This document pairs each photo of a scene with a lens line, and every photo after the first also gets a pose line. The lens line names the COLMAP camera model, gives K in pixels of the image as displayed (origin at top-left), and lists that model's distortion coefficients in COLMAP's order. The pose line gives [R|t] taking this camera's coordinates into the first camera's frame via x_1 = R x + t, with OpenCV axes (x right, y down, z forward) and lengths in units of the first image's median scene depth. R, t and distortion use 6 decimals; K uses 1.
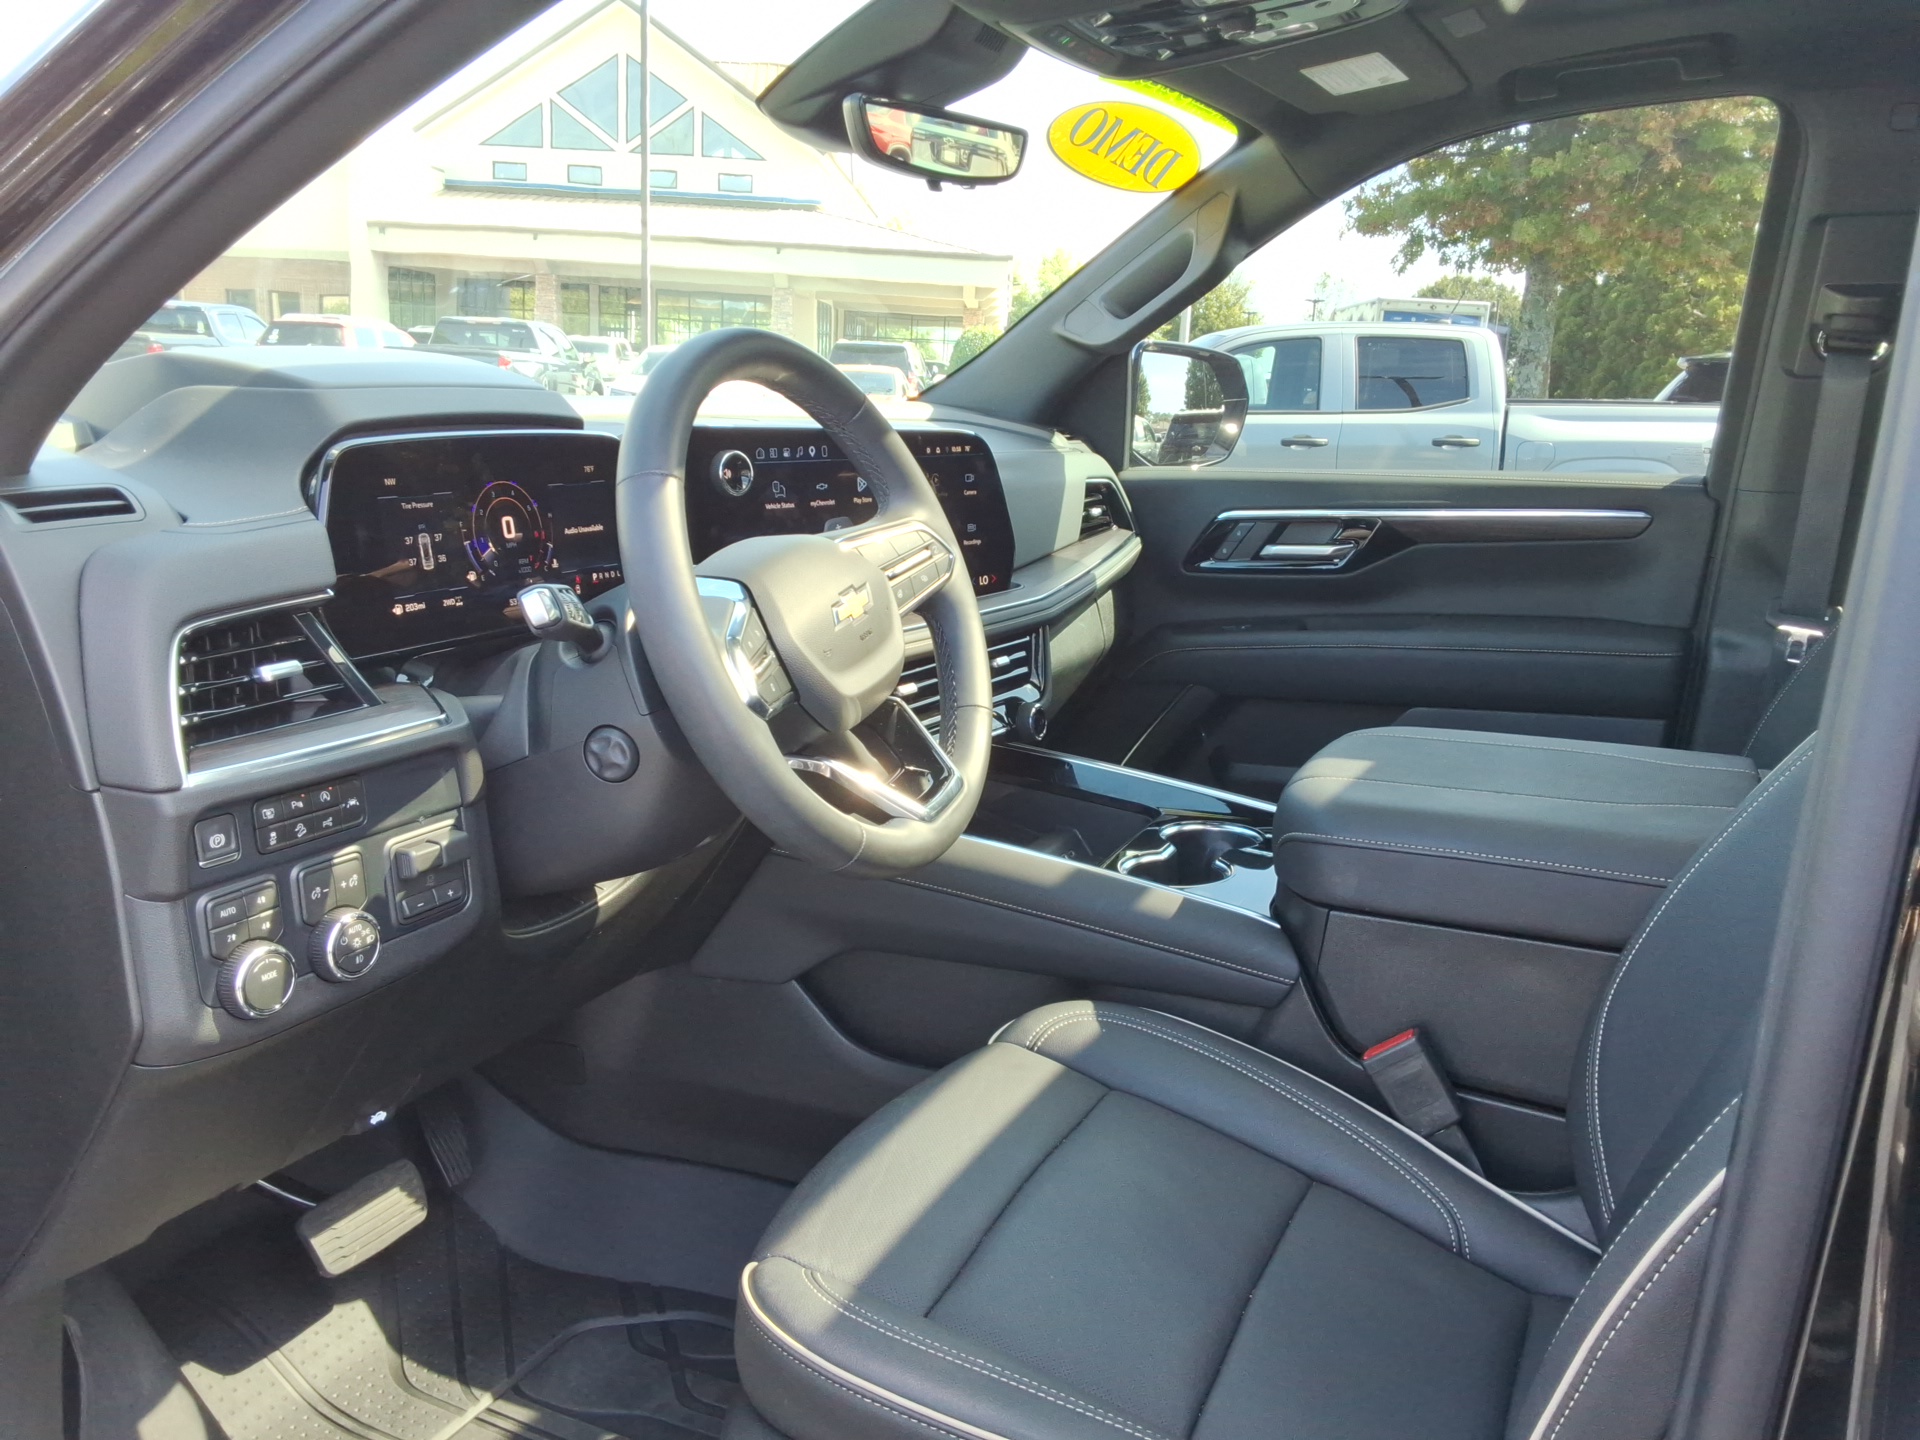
lens RADIAL K [[1550.3, 0, 973.9], [0, 1550.3, 703.7], [0, 0, 1]] dist [0.125243, -0.205757]
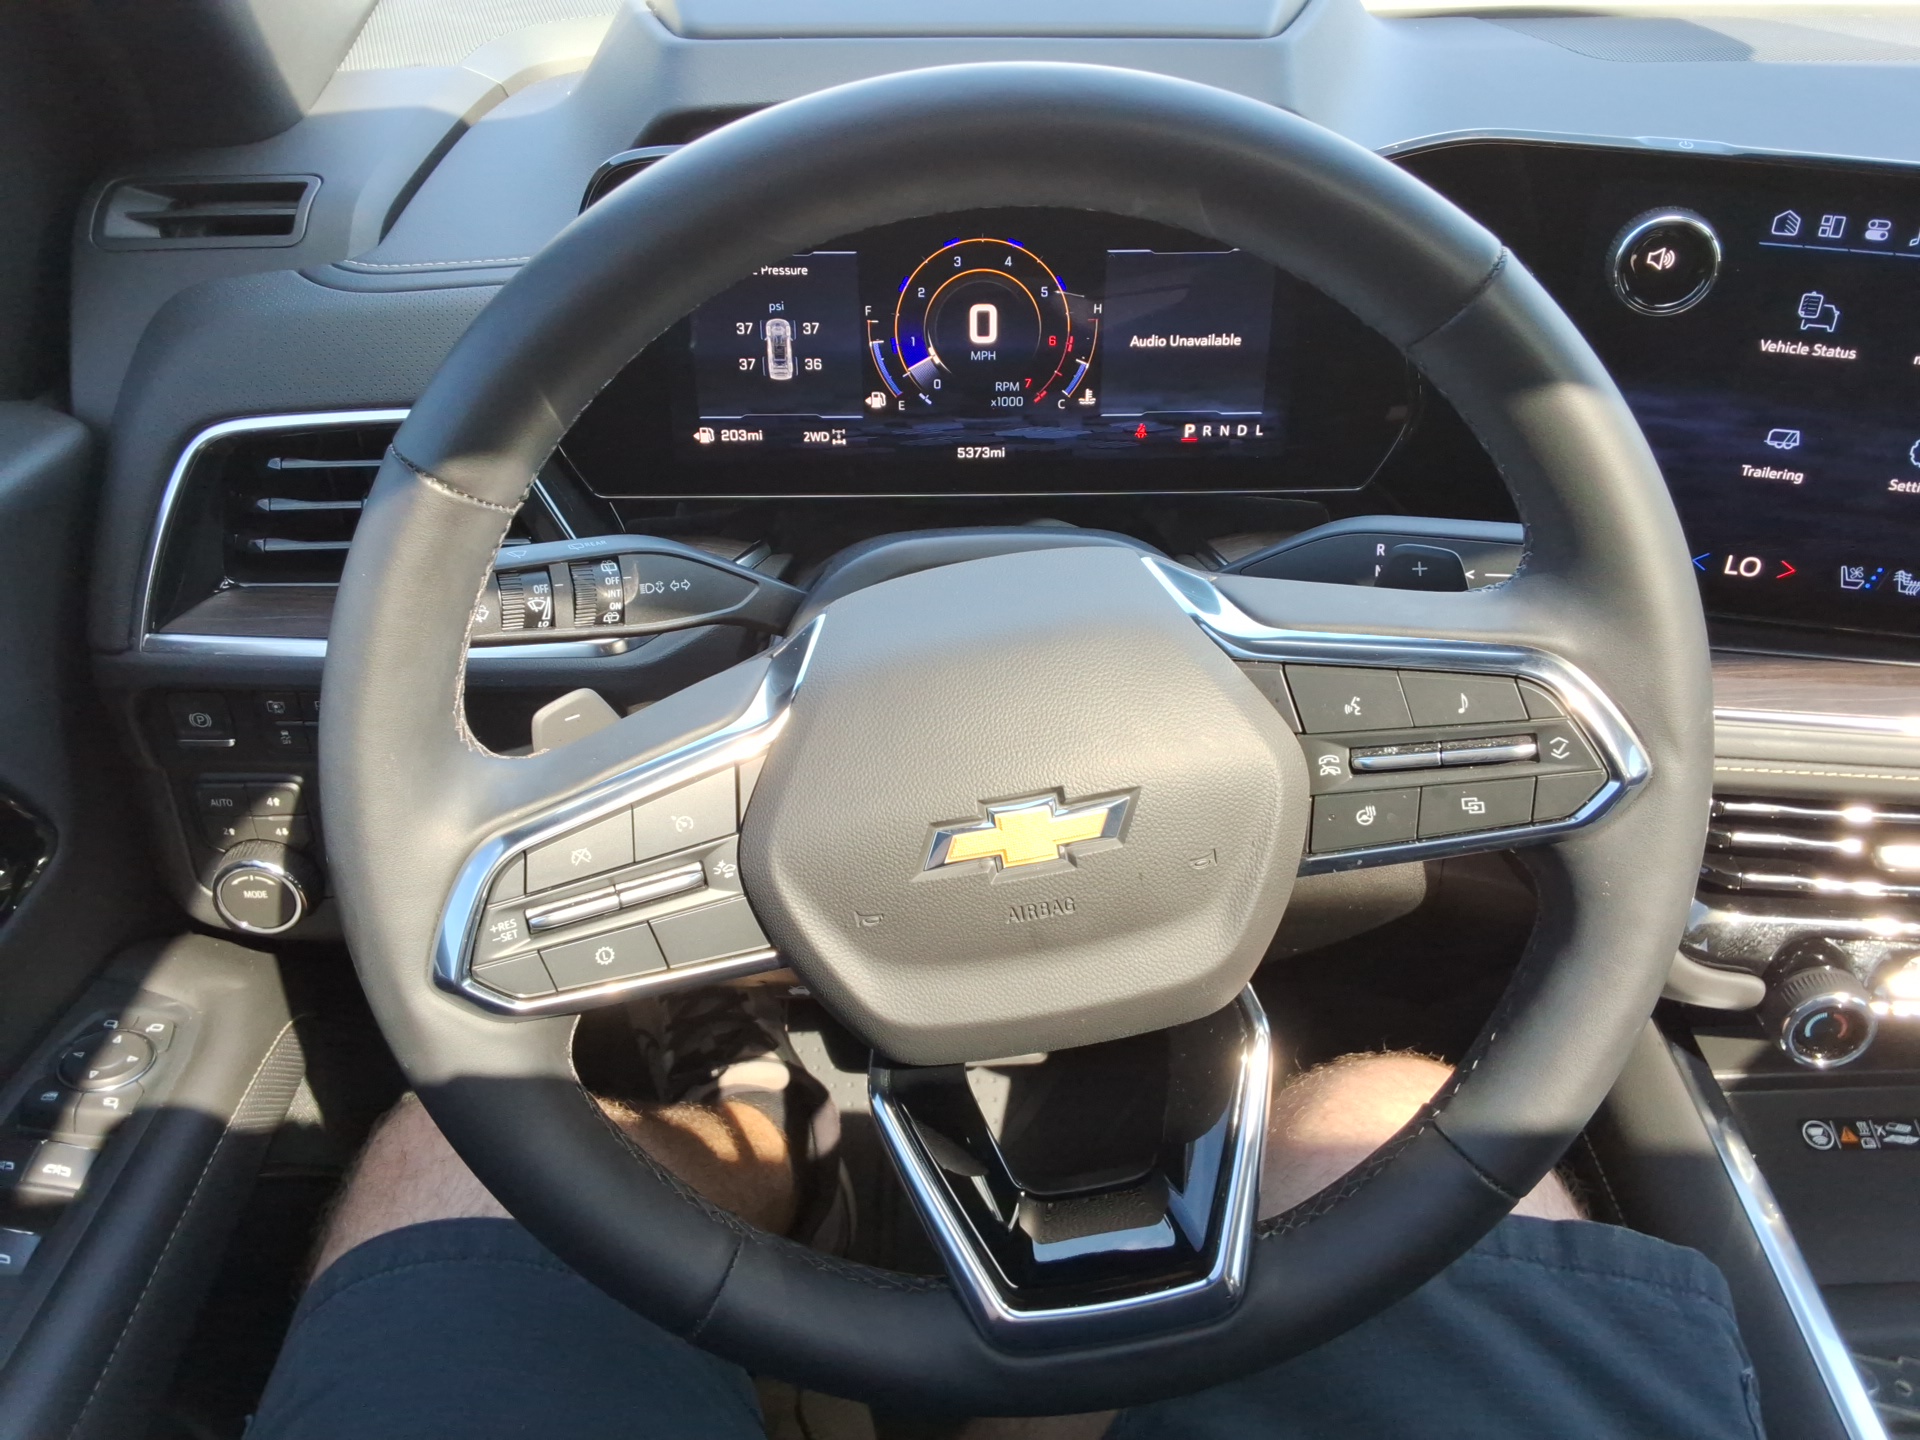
lens RADIAL K [[1550.3, 0, 973.9], [0, 1550.3, 703.7], [0, 0, 1]] dist [0.125243, -0.205757]
pose [[0.443289, 0.495929, -0.746692, 0.148838], [-0.180147, 0.865303, 0.467759, -0.205540], [0.878090, -0.072837, 0.472919, 0.582490]]
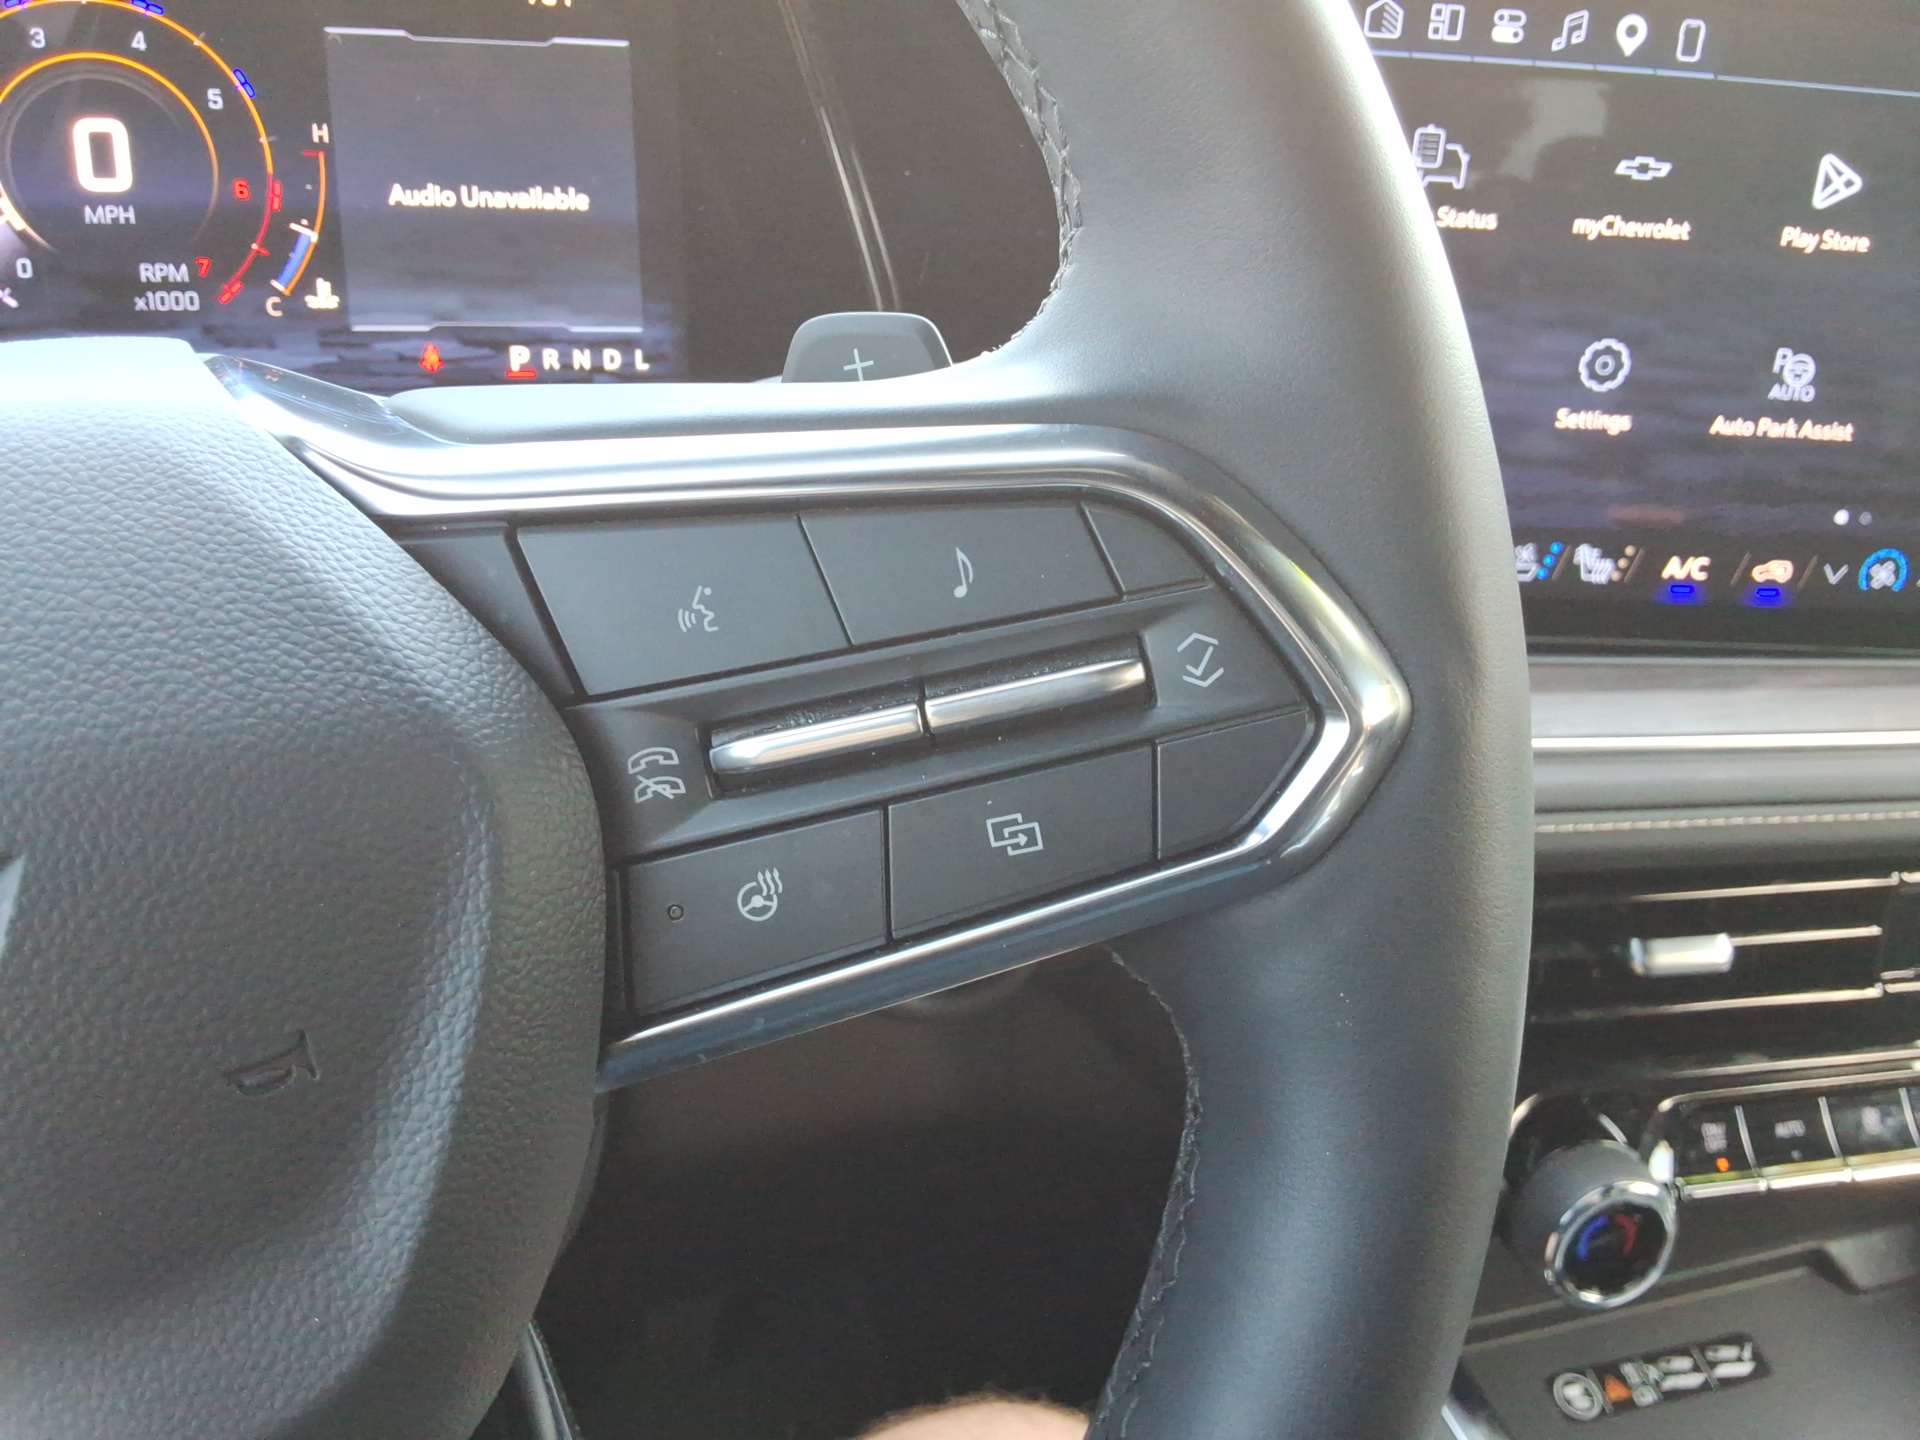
lens RADIAL K [[1589.5, 0, 981.1], [0, 1589.5, 710.6], [0, 0, 1]] dist [0.121478, -0.227519]
pose [[0.670705, 0.339352, -0.659542, 0.050727], [-0.202882, 0.939225, 0.276941, -0.106676], [0.713438, -0.051936, 0.698791, 0.722215]]
